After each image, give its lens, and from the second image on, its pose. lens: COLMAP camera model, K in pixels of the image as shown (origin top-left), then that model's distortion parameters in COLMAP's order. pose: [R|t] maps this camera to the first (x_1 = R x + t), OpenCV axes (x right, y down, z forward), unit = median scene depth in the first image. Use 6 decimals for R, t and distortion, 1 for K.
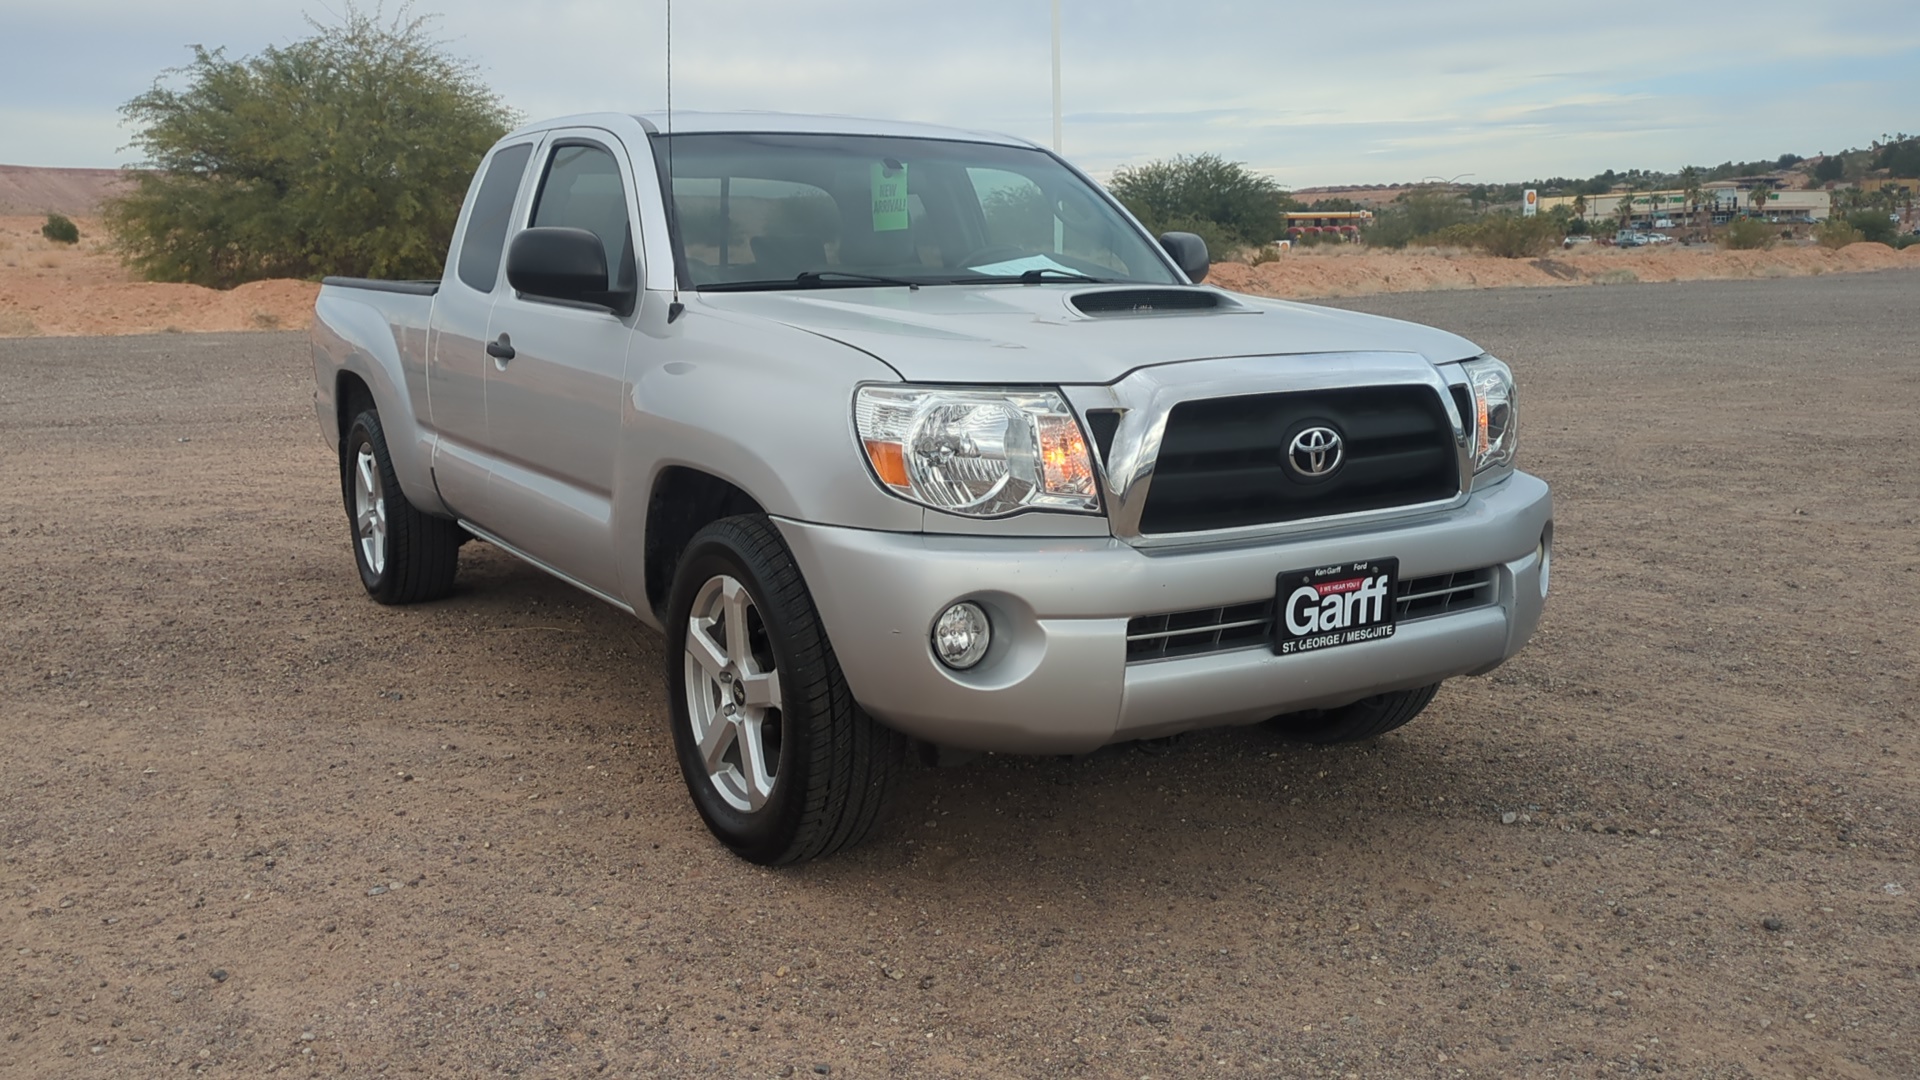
lens RADIAL K [[1654.4, 0, 970.0], [0, 1654.4, 539.6], [0, 0, 1]] dist [0.064478, -0.081747]
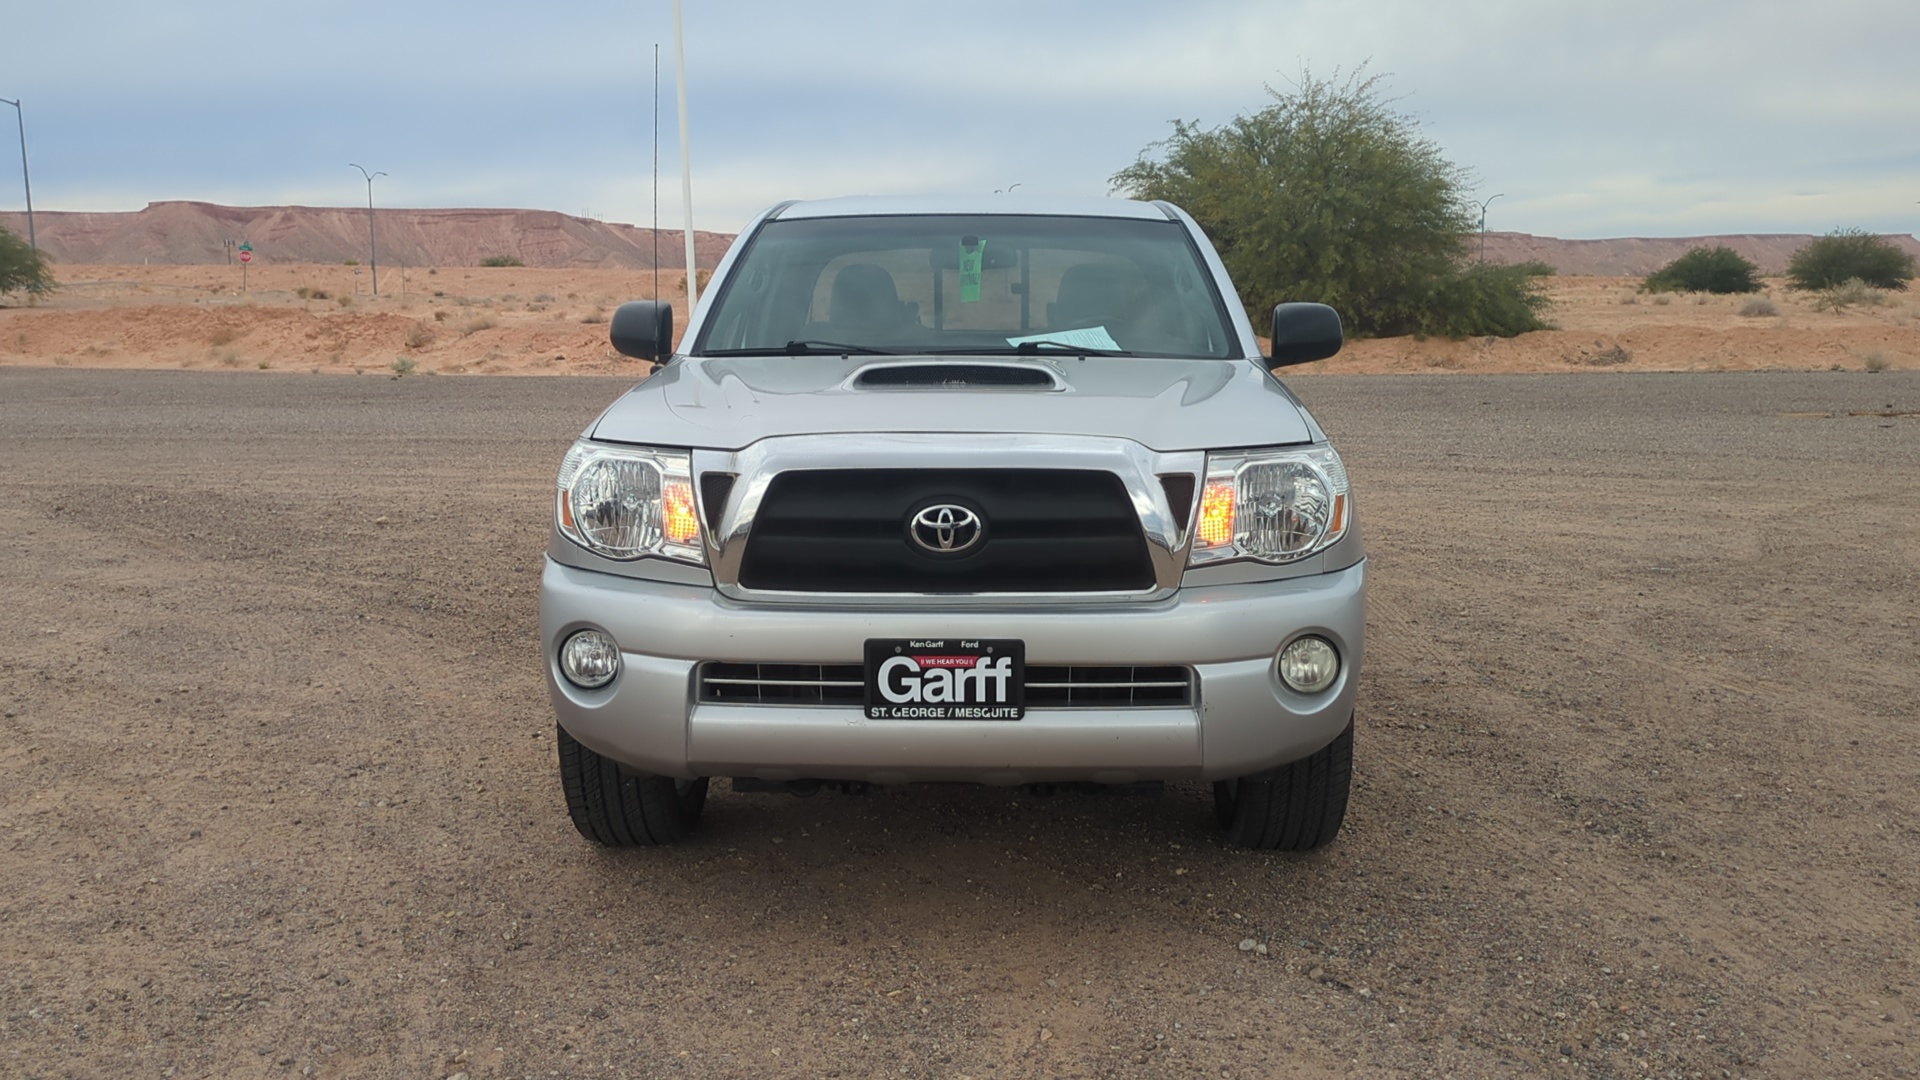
lens RADIAL K [[1654.4, 0, 974.5], [0, 1654.4, 551.9], [0, 0, 1]] dist [0.064478, -0.081747]
pose [[0.828710, 0.085738, -0.553072, 0.785361], [-0.097348, 0.995215, 0.008416, -0.048516], [0.551147, 0.046866, 0.833091, 0.157807]]
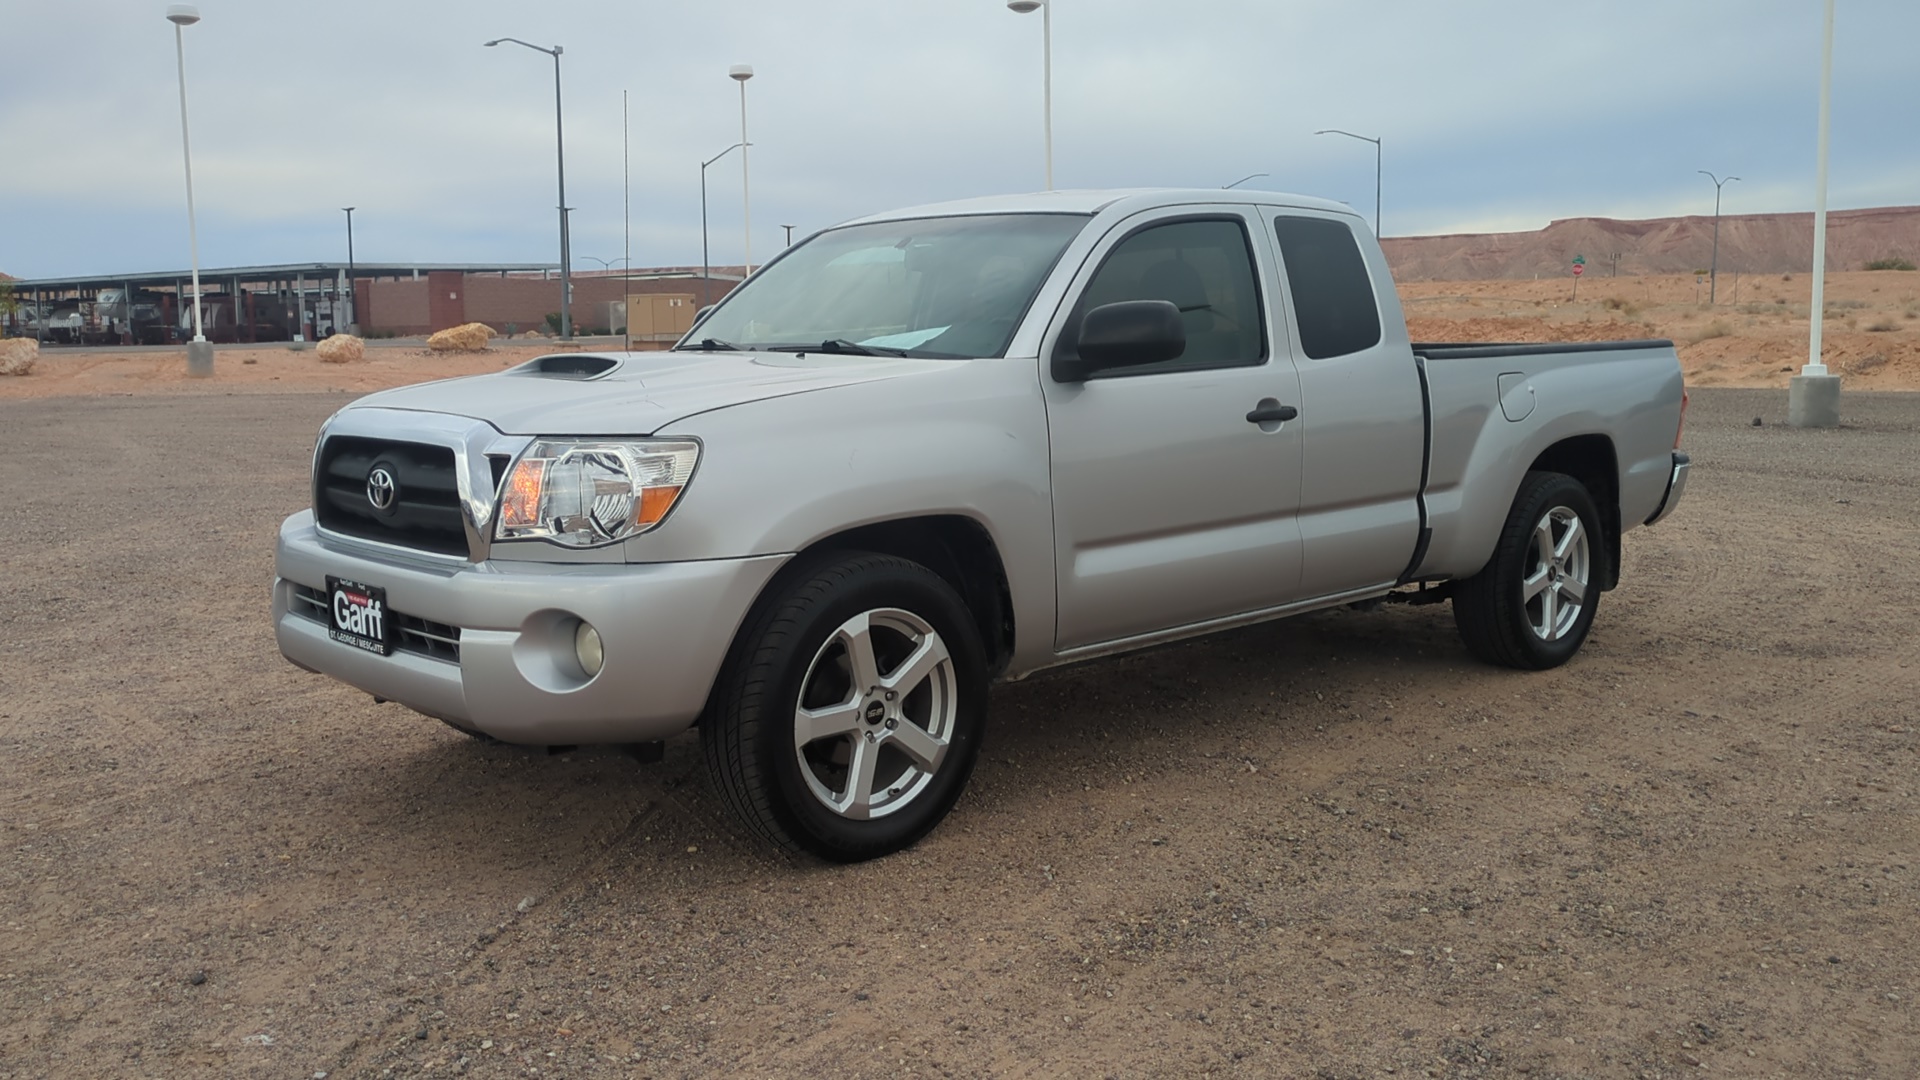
lens RADIAL K [[1654.4, 0, 968.9], [0, 1654.4, 534.0], [0, 0, 1]] dist [0.064478, -0.081747]
pose [[0.190731, 0.126514, -0.973456, 1.484859], [-0.158573, 0.982607, 0.096634, -0.207407], [0.968750, 0.135933, 0.207475, 1.163549]]
